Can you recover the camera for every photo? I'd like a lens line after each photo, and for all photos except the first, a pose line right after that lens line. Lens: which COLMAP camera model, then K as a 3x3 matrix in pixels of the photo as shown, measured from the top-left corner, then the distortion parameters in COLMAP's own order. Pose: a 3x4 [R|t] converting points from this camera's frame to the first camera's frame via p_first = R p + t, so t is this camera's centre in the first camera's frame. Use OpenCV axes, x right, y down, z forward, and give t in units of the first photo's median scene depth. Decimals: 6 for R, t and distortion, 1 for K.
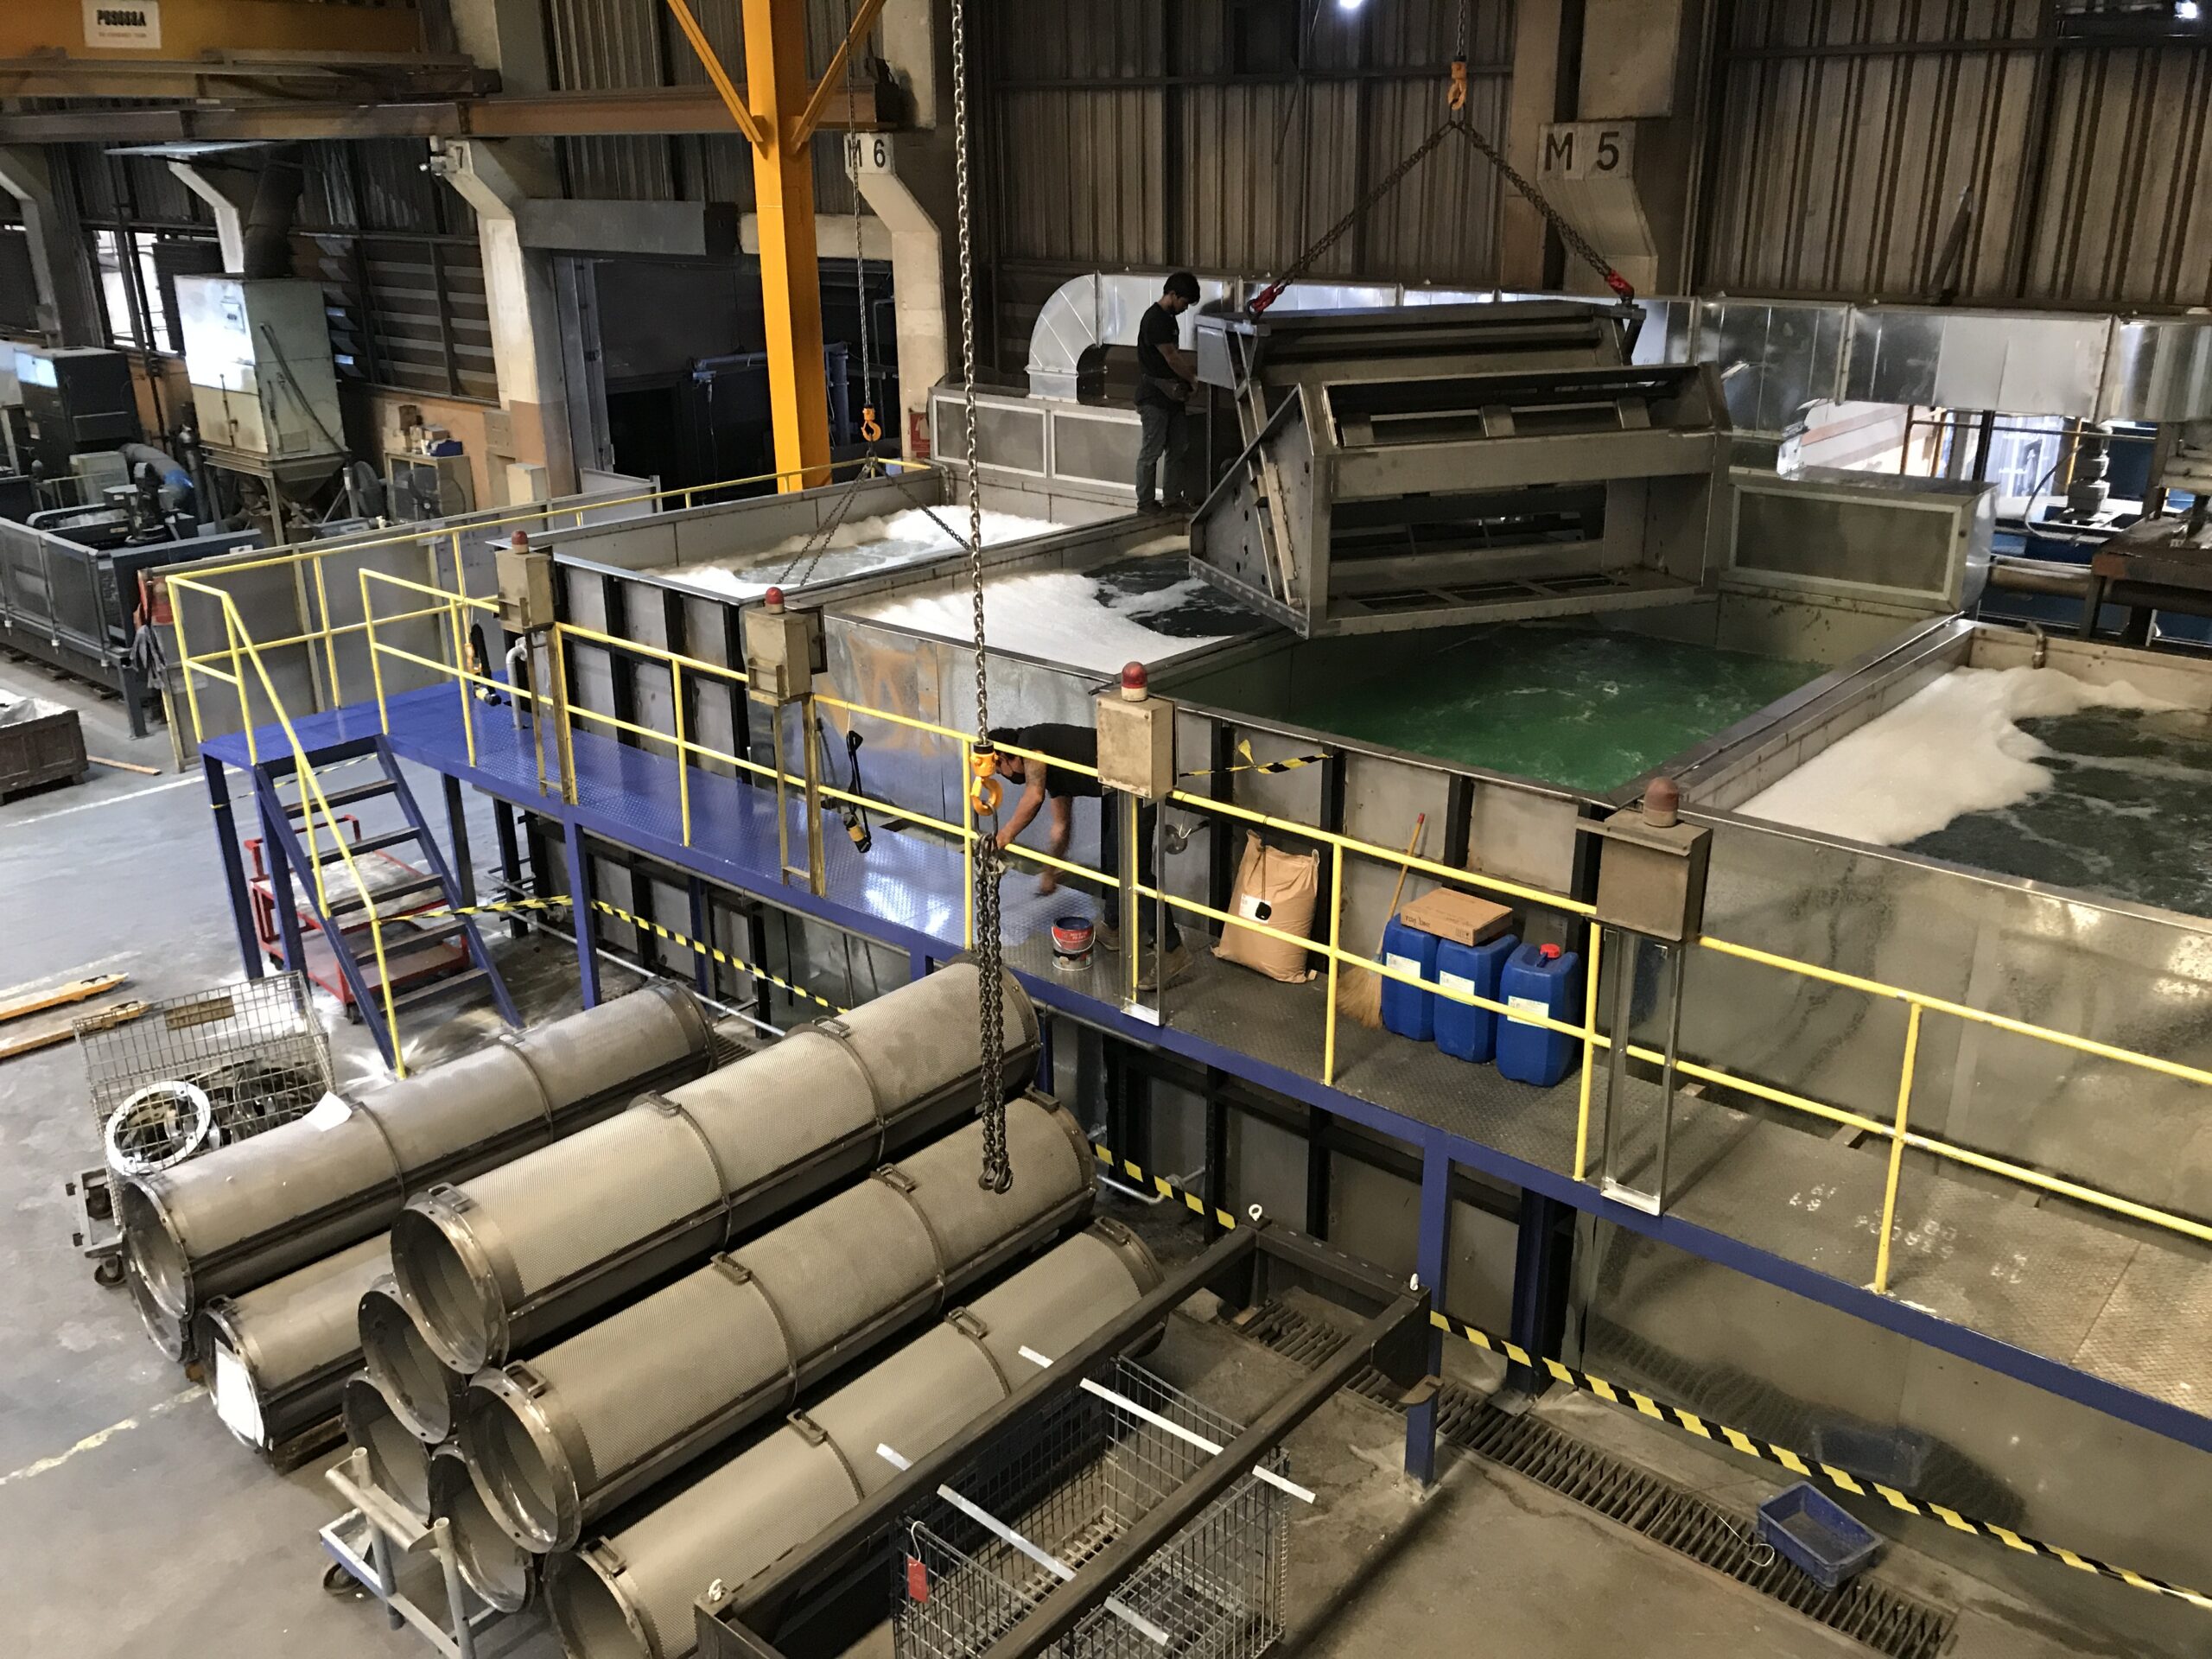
lens RADIAL K [[1808.5, 0, 1099.7], [0, 1808.5, 818.8], [0, 0, 1]] dist [0.033251, -0.035453]
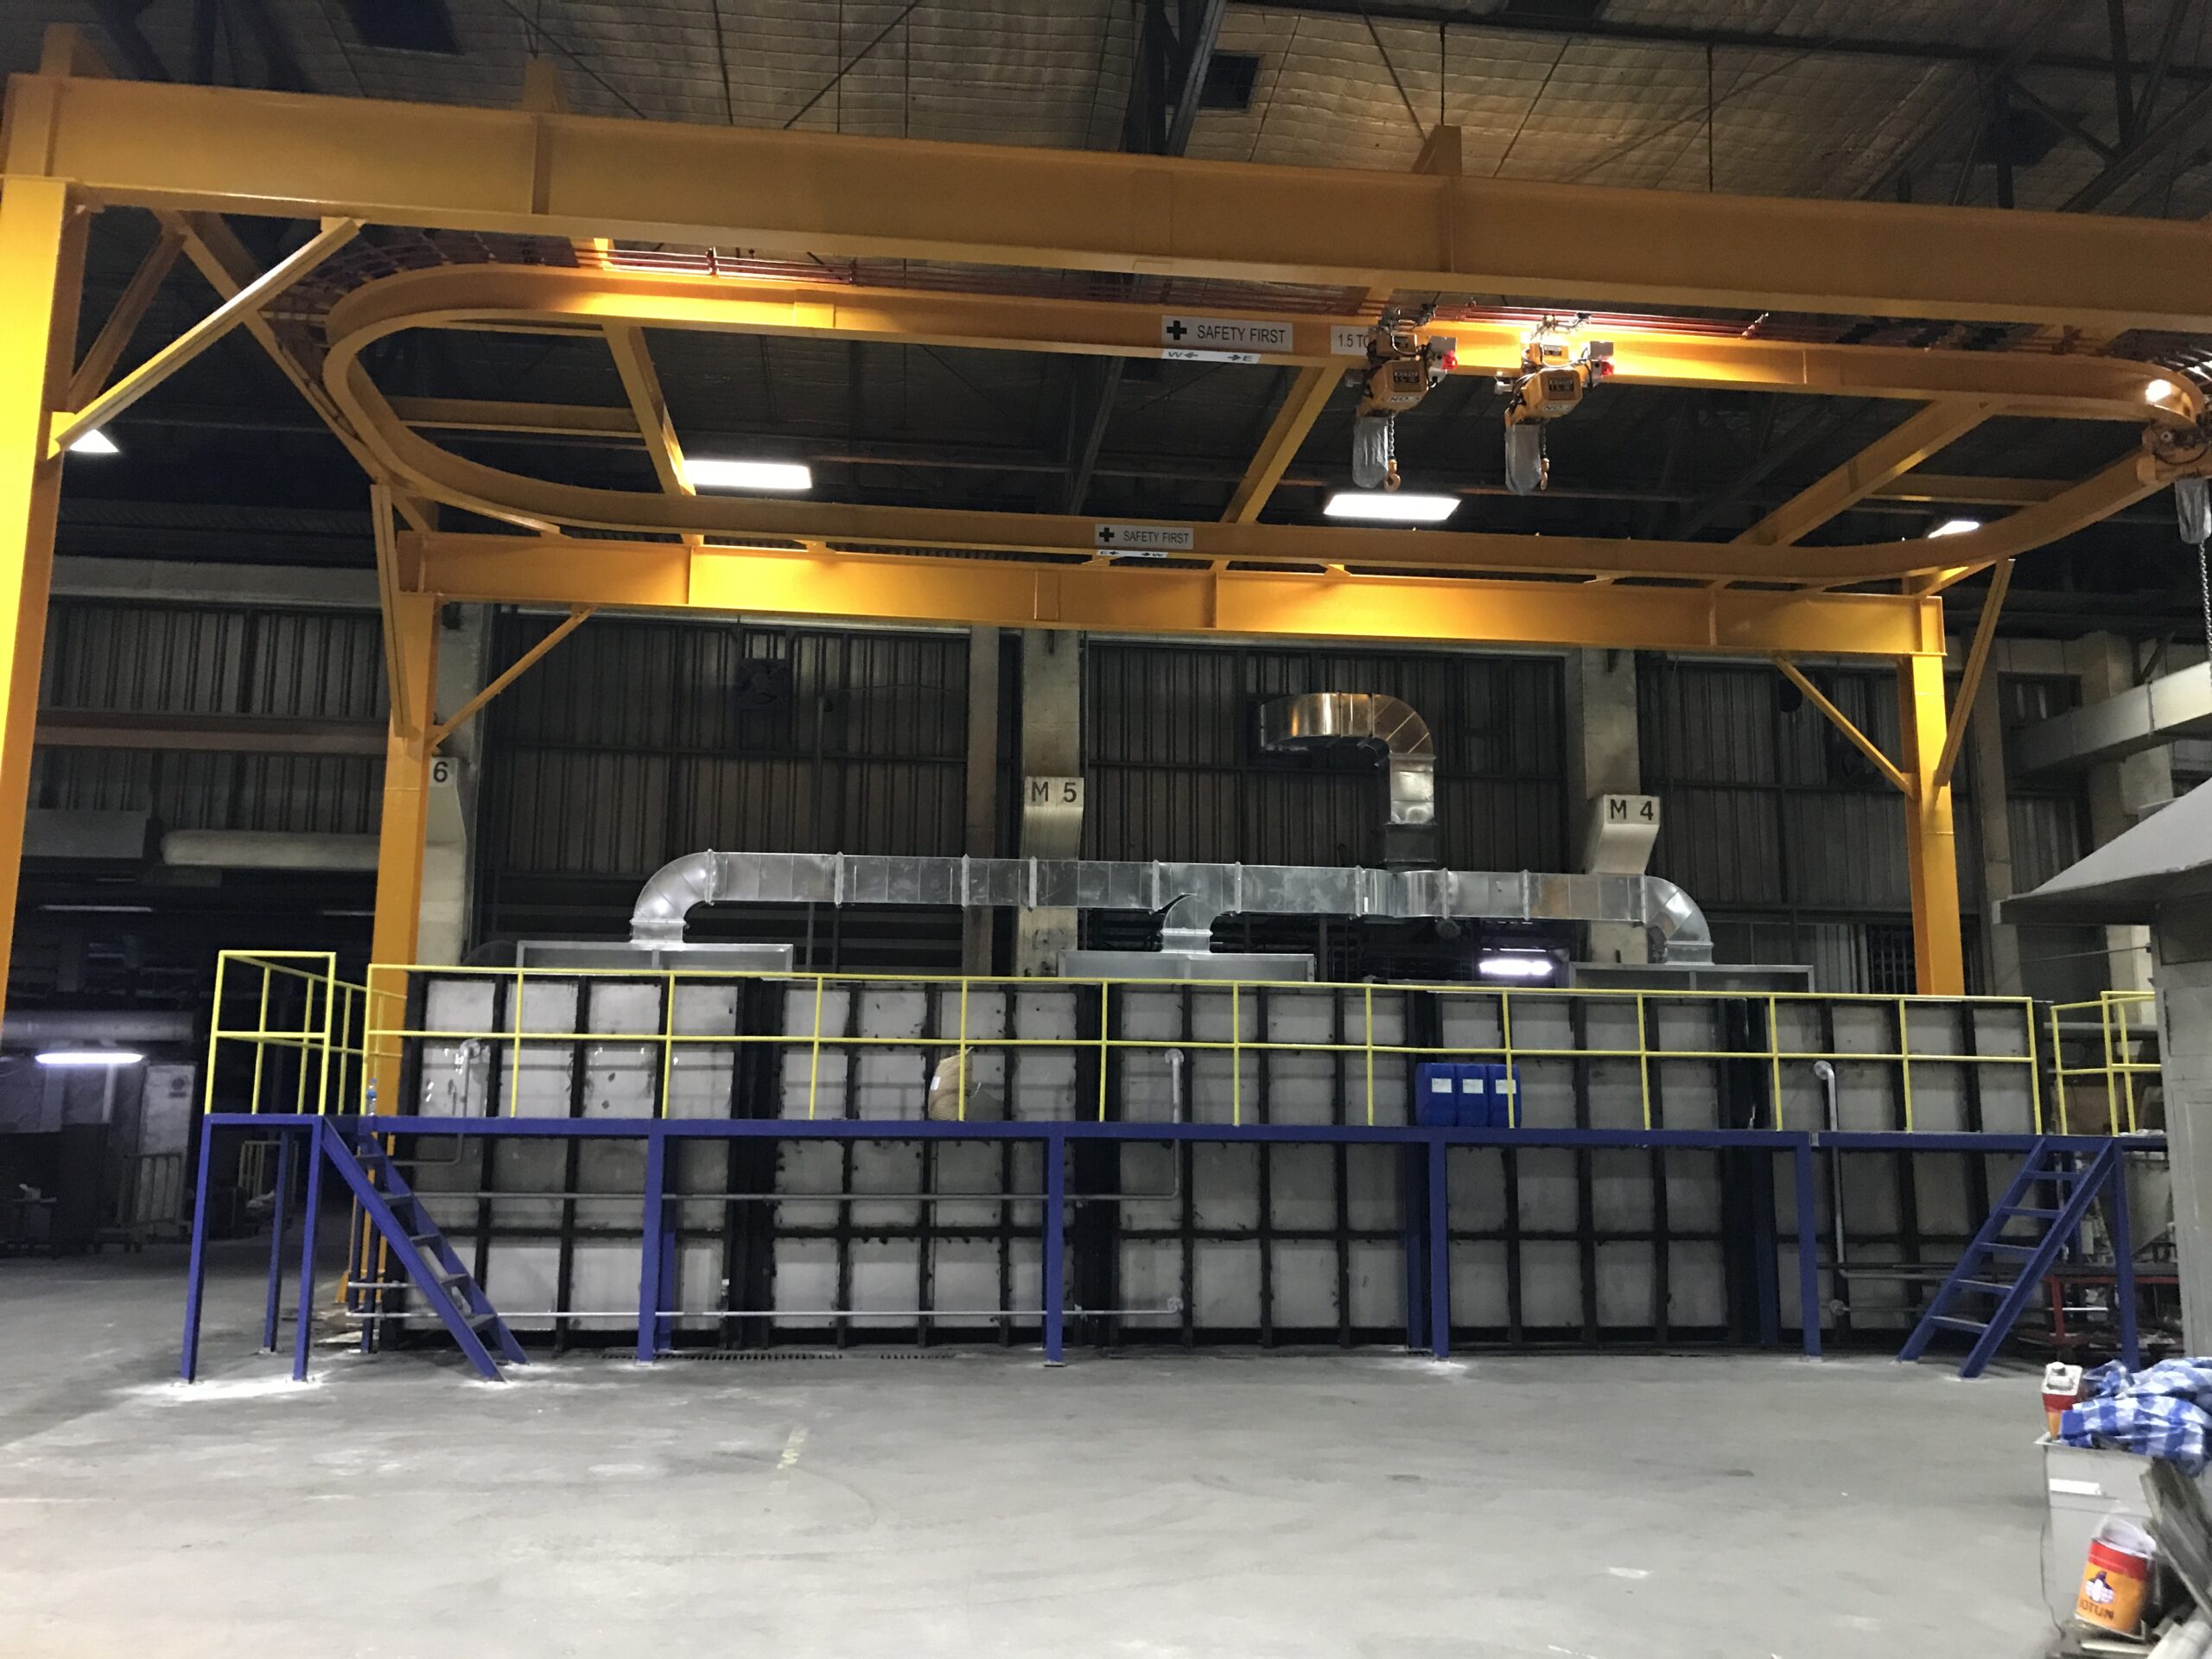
lens RADIAL K [[1808.5, 0, 1096.6], [0, 1808.5, 817.5], [0, 0, 1]] dist [0.033251, -0.035453]
pose [[0.679035, 0.136102, 0.721379, -1.121910], [0.238100, 0.888709, -0.391796, 0.405675], [-0.694421, 0.437803, 0.571059, -0.015062]]
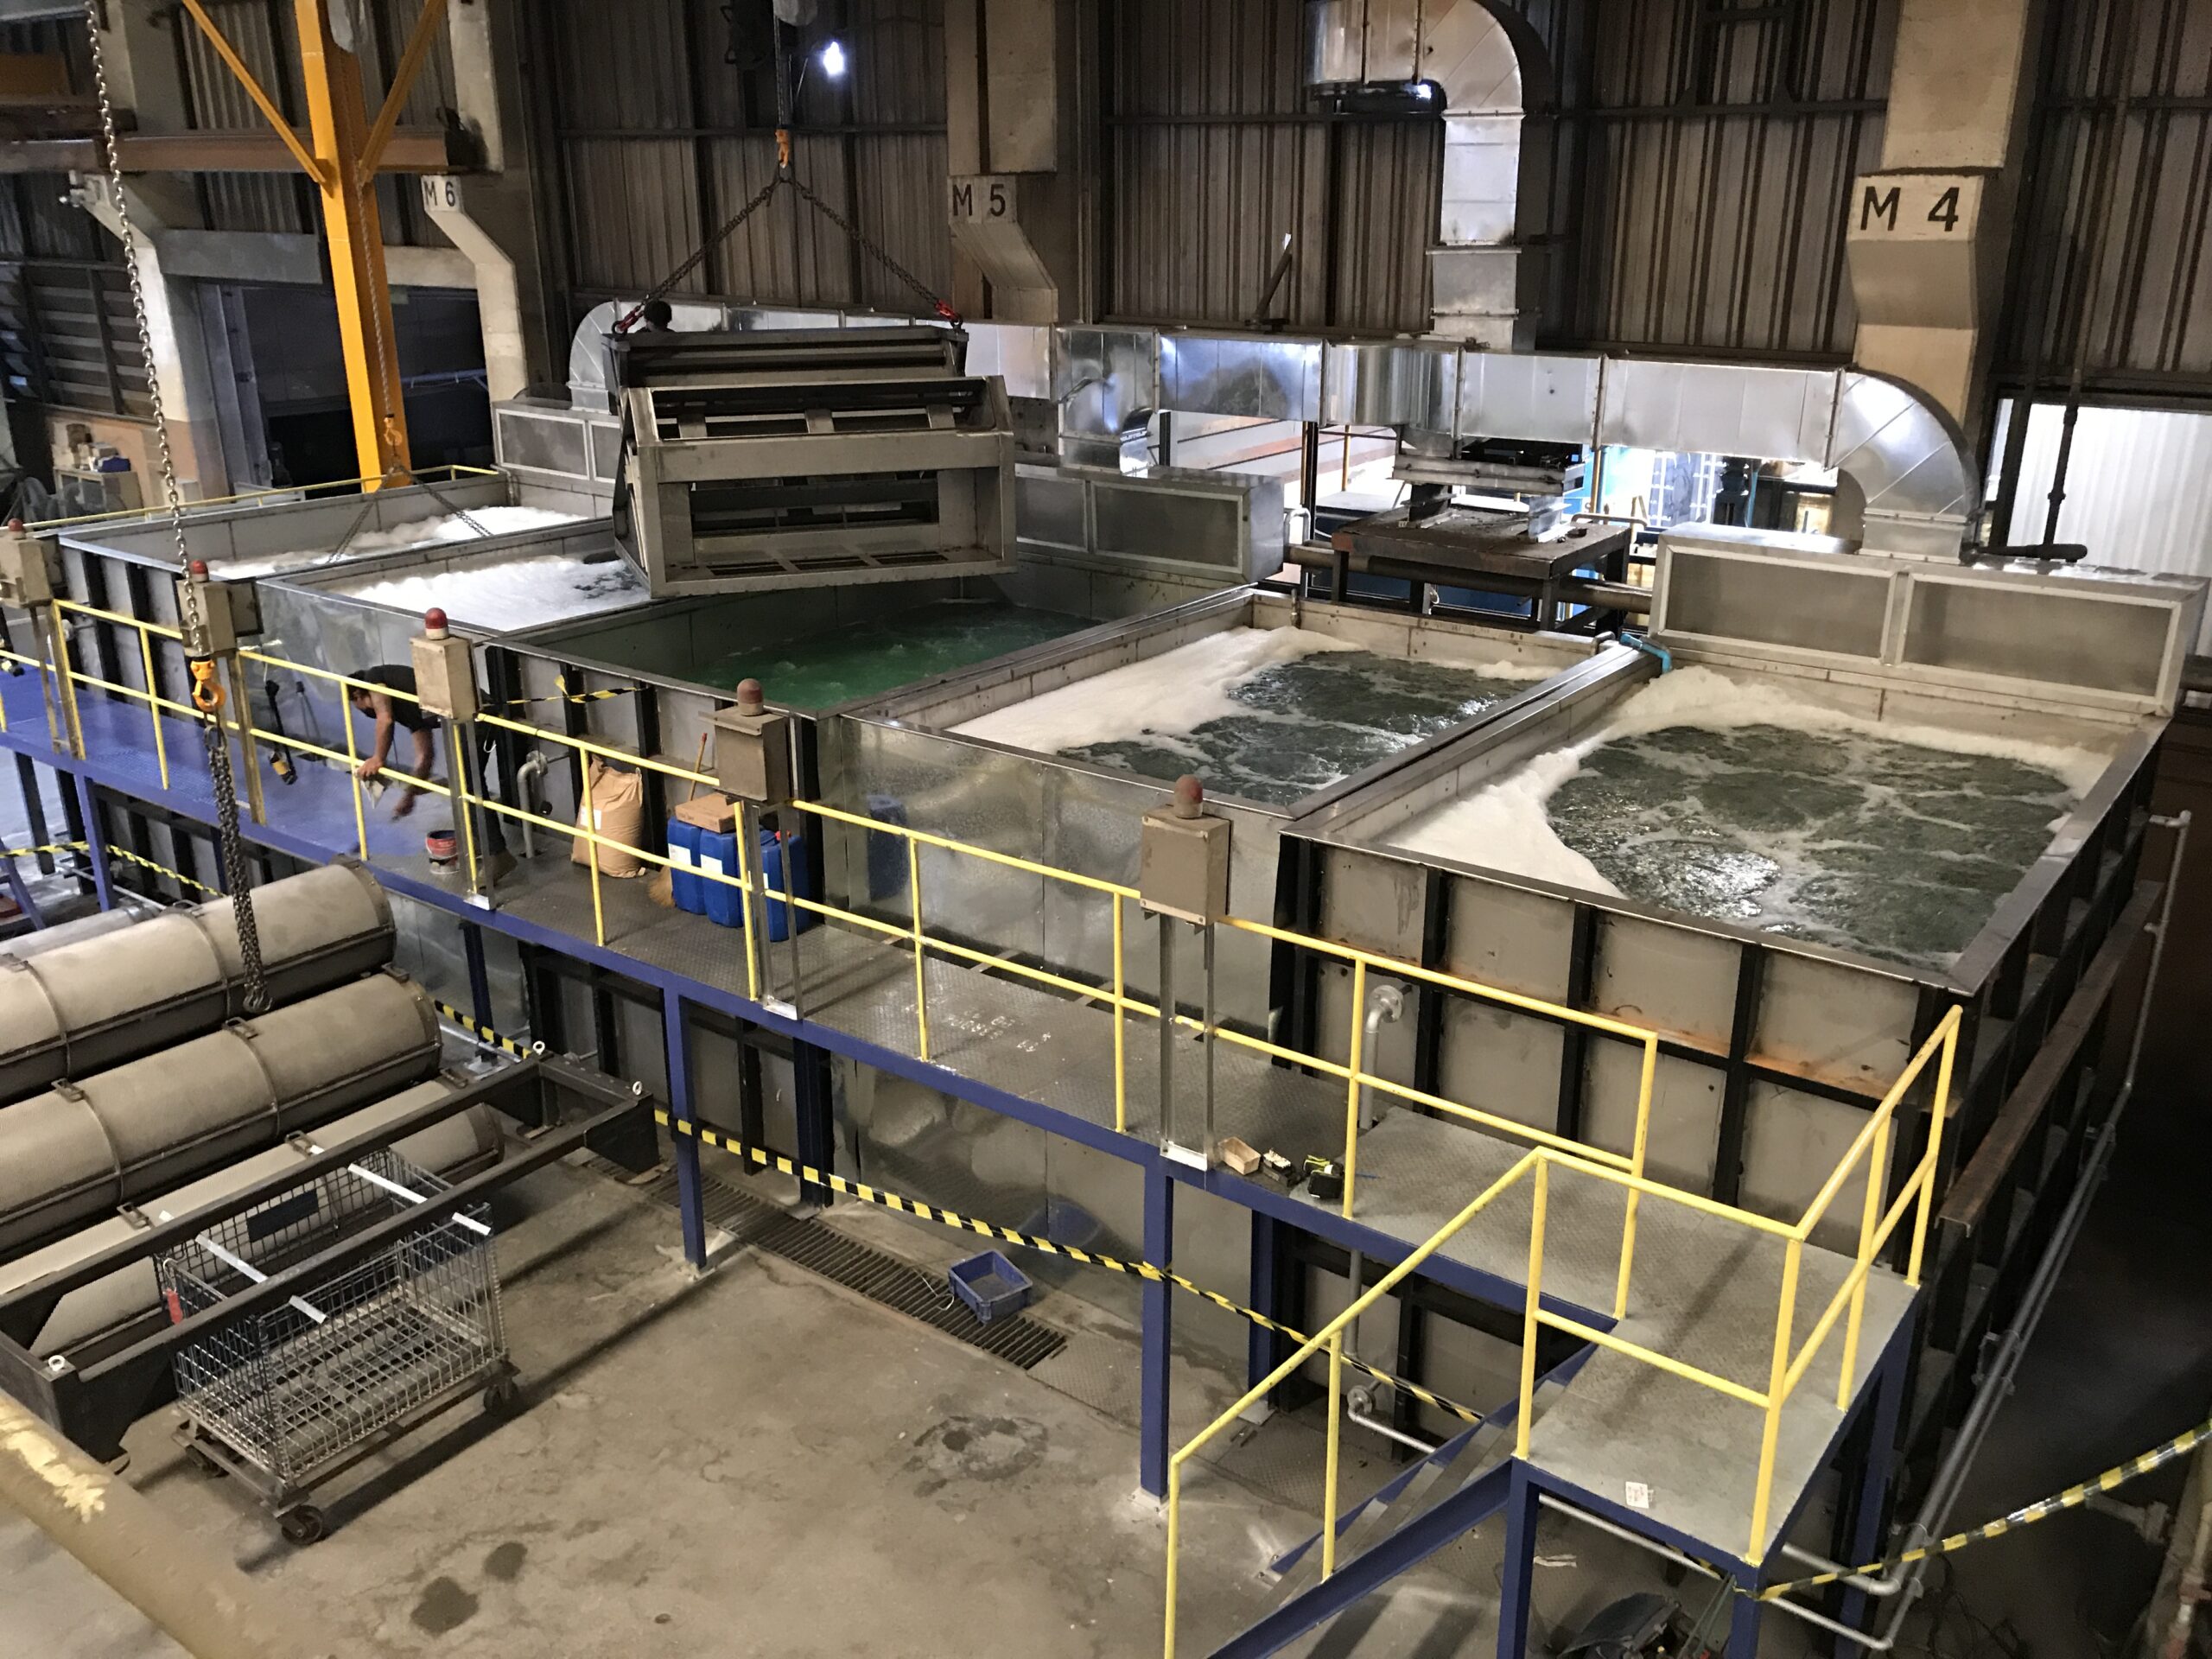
lens RADIAL K [[1808.5, 0, 1091.6], [0, 1808.5, 825.7], [0, 0, 1]] dist [0.033251, -0.035453]
pose [[0.996869, -0.017608, 0.077092, 0.281011], [0.018585, 0.999756, -0.011976, 0.065335], [-0.076862, 0.013371, 0.996952, -0.211281]]
